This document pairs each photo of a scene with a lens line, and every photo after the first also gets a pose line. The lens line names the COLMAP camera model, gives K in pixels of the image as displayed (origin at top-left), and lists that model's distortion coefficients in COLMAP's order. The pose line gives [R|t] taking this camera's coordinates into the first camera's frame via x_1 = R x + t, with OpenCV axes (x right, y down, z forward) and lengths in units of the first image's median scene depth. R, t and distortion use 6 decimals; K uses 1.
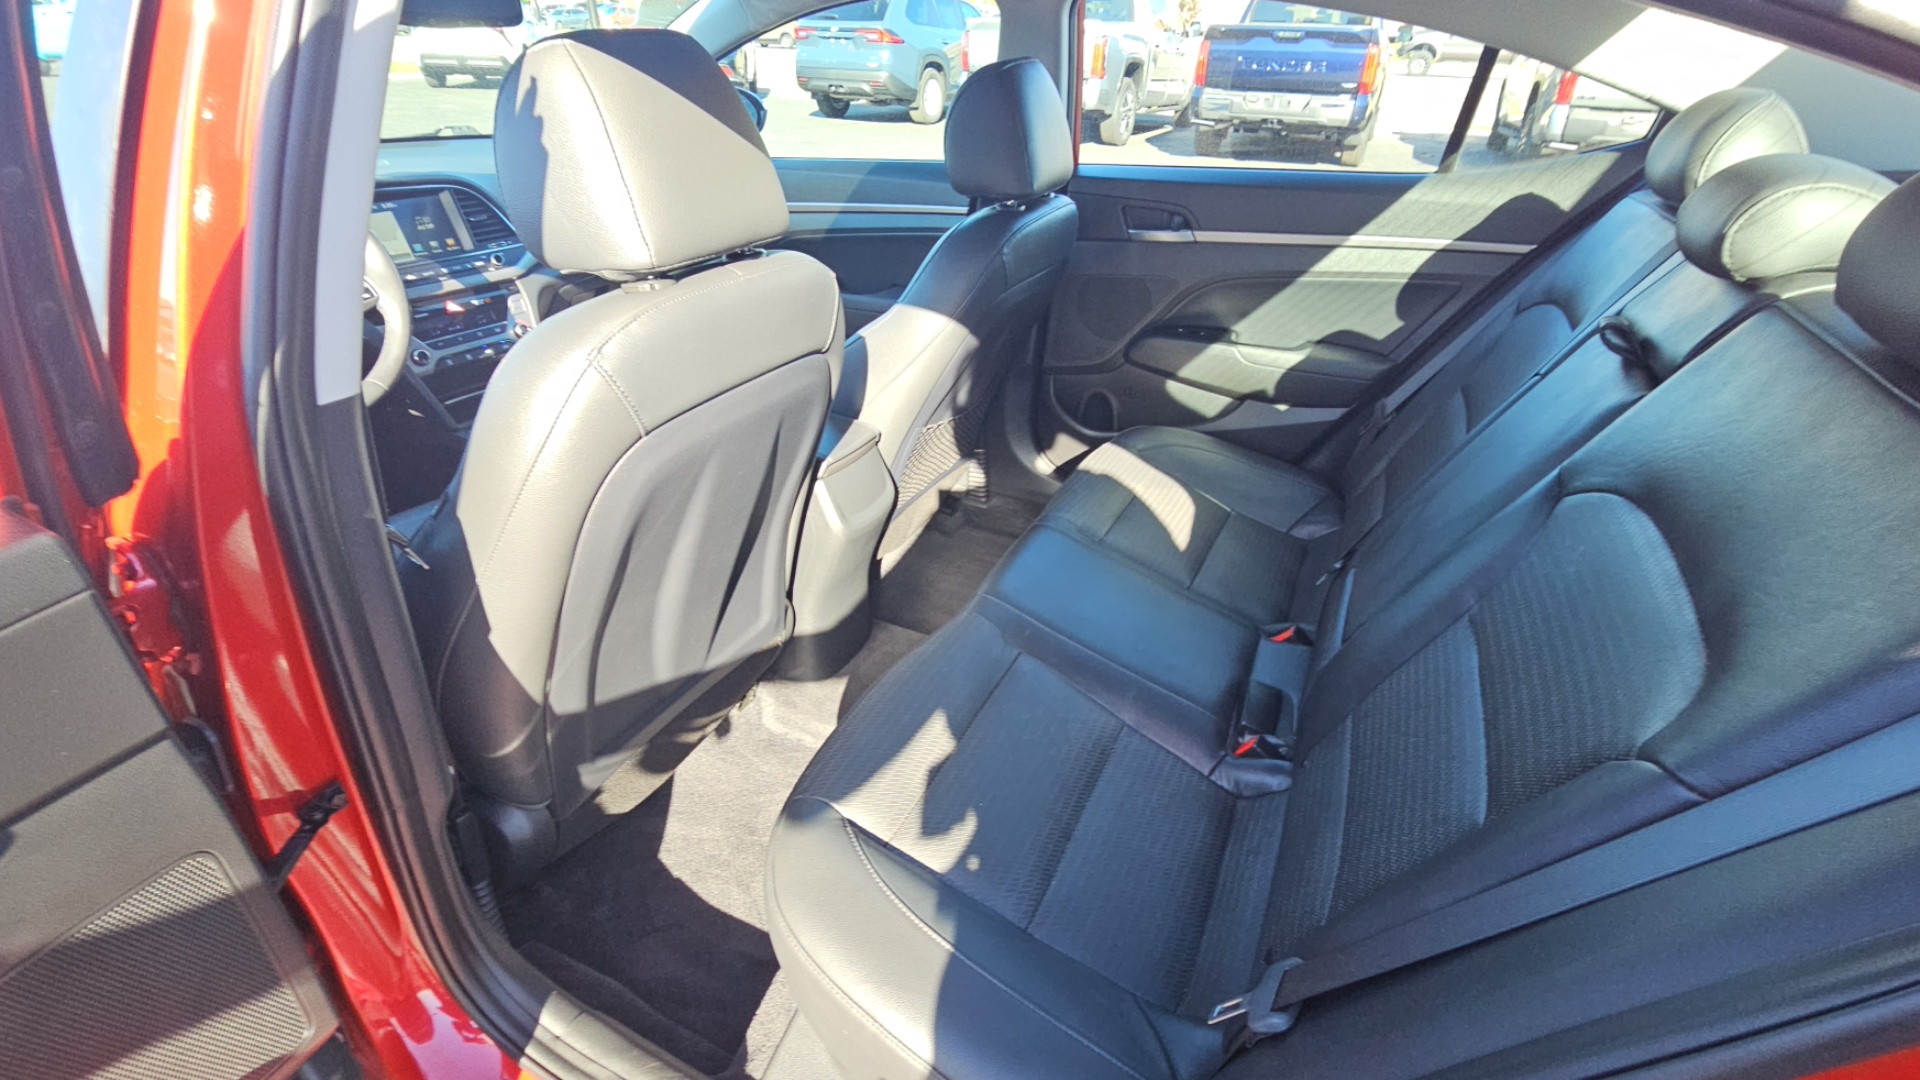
lens RADIAL K [[857.2, 0, 982.4], [0, 857.2, 535.9], [0, 0, 1]] dist [0.004692, -0.006276]
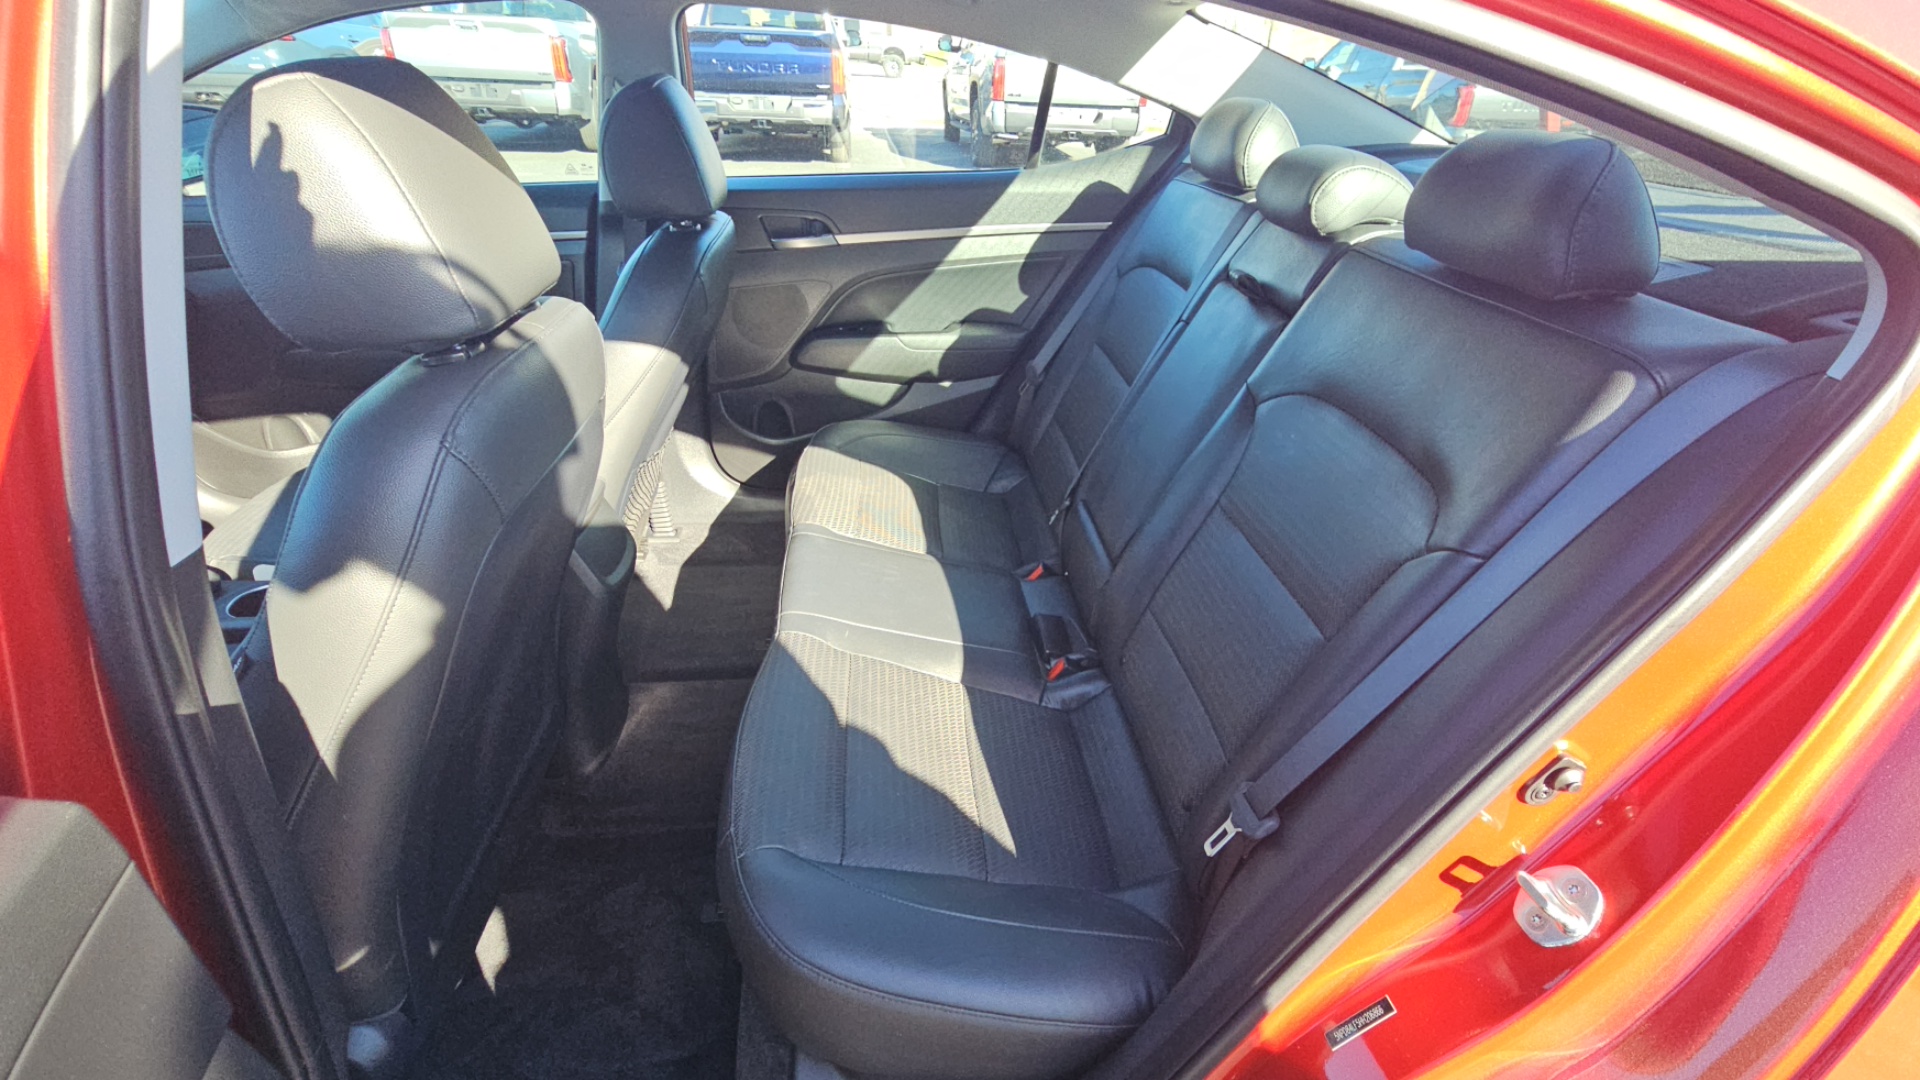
lens RADIAL K [[857.2, 0, 980.3], [0, 857.2, 532.9], [0, 0, 1]] dist [0.004692, -0.006276]
pose [[0.855226, -0.246951, 0.455635, -0.174627], [0.248216, 0.966956, 0.058182, -0.017521], [-0.454947, 0.063337, 0.888263, 0.002679]]
